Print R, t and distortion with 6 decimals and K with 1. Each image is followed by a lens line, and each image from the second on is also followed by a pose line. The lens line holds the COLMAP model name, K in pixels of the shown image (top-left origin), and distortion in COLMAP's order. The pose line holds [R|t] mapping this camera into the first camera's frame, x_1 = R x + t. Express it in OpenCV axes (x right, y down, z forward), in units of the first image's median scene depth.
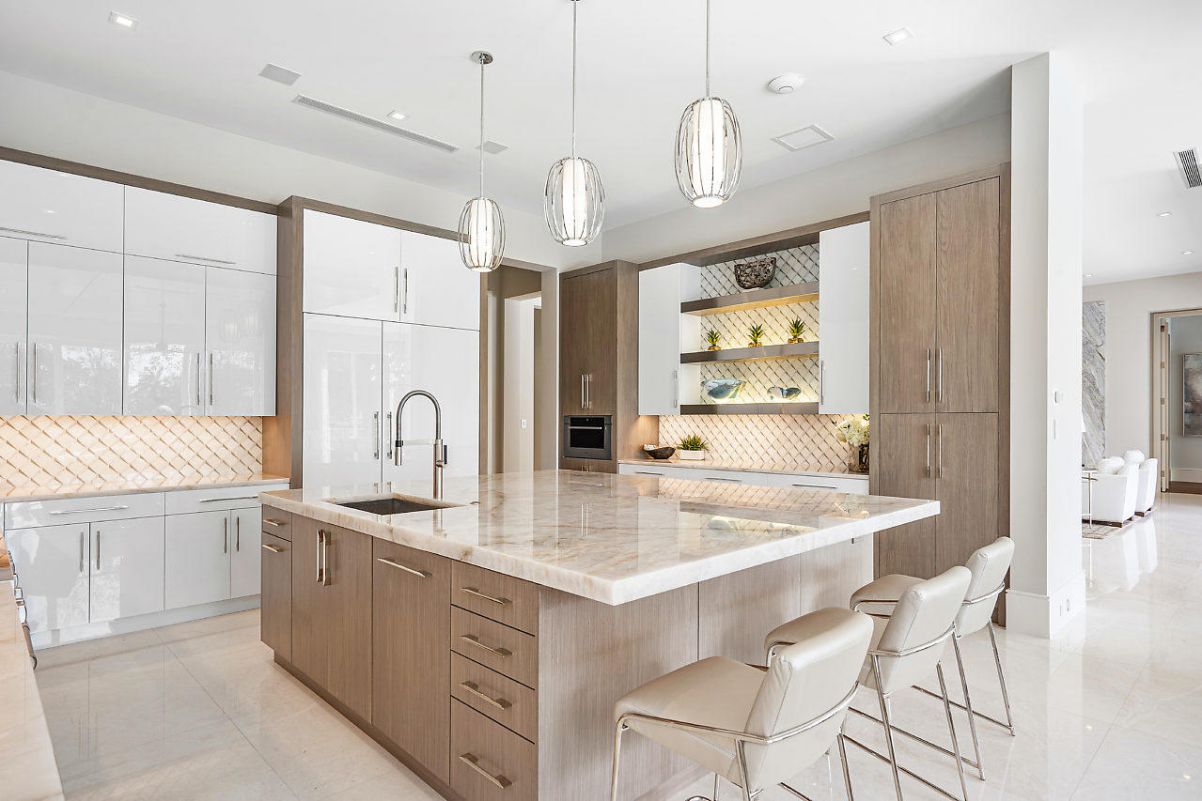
lens RADIAL K [[647.4, 0, 601.4], [0, 647.4, 410.5], [0, 0, 1]] dist [0.004507, 0.000040]
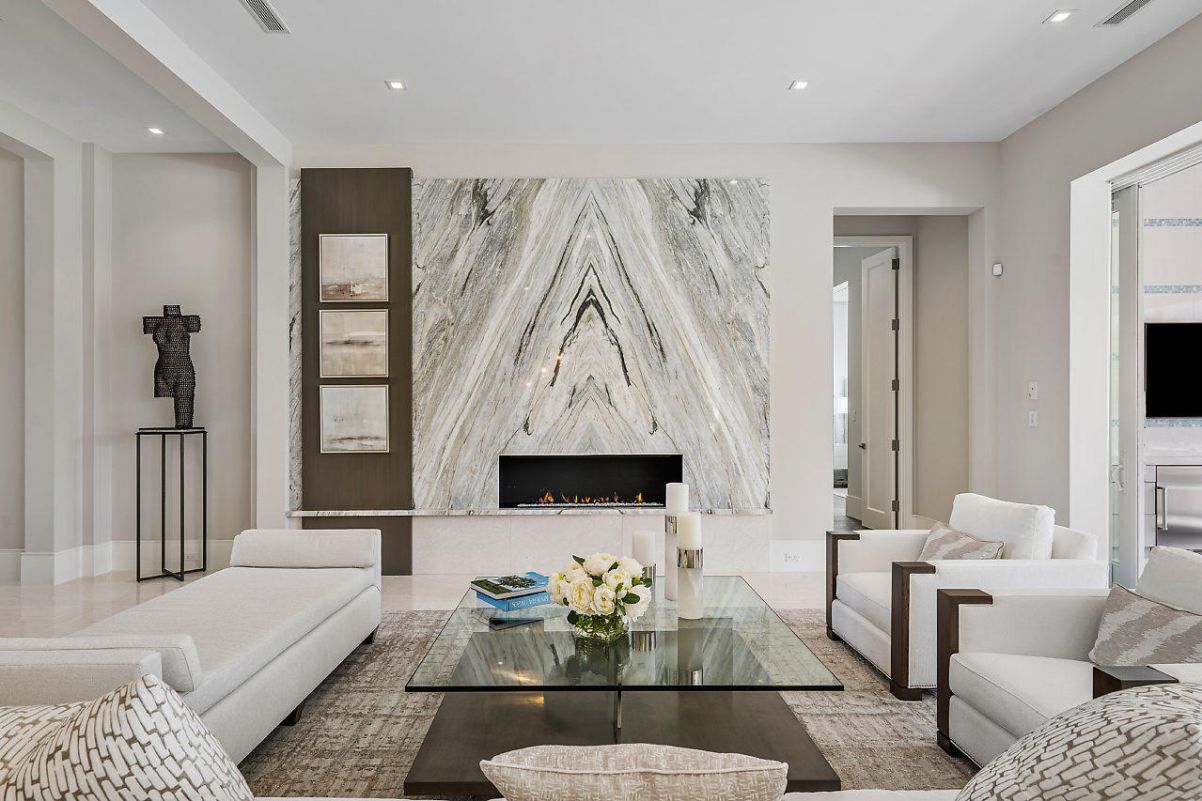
lens RADIAL K [[647.4, 0, 601.1], [0, 647.4, 405.4], [0, 0, 1]] dist [0.004507, 0.000040]
pose [[0.690360, 0.003444, 0.723458, 0.538021], [-0.004757, 0.999989, -0.000221, 0.010529], [-0.723451, -0.003289, 0.690368, 1.230708]]
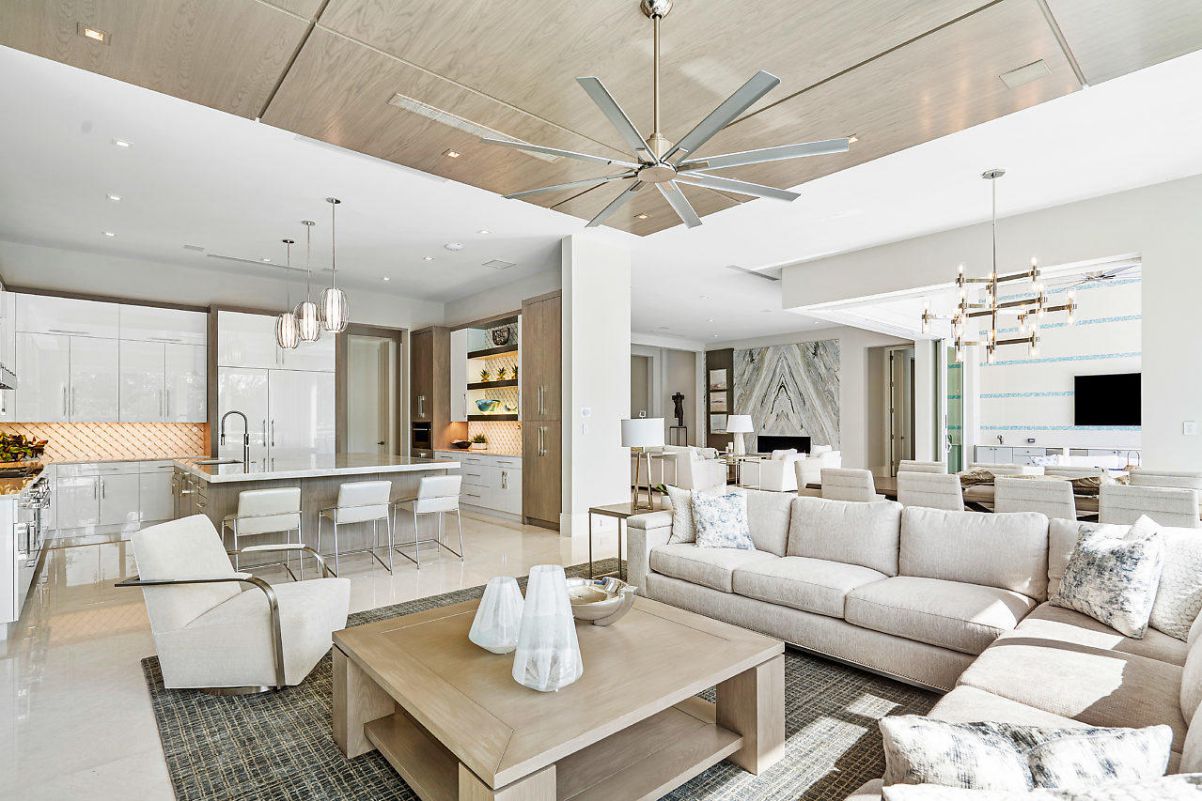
lens RADIAL K [[585.0, 0, 602.8], [0, 585.0, 419.9], [0, 0, 1]] dist [-0.003026, -0.000317]
pose [[0.999060, -0.000709, -0.043352, 0.527505], [0.001039, 0.999971, 0.007592, -0.007551], [0.043345, -0.007630, 0.999031, -0.459645]]
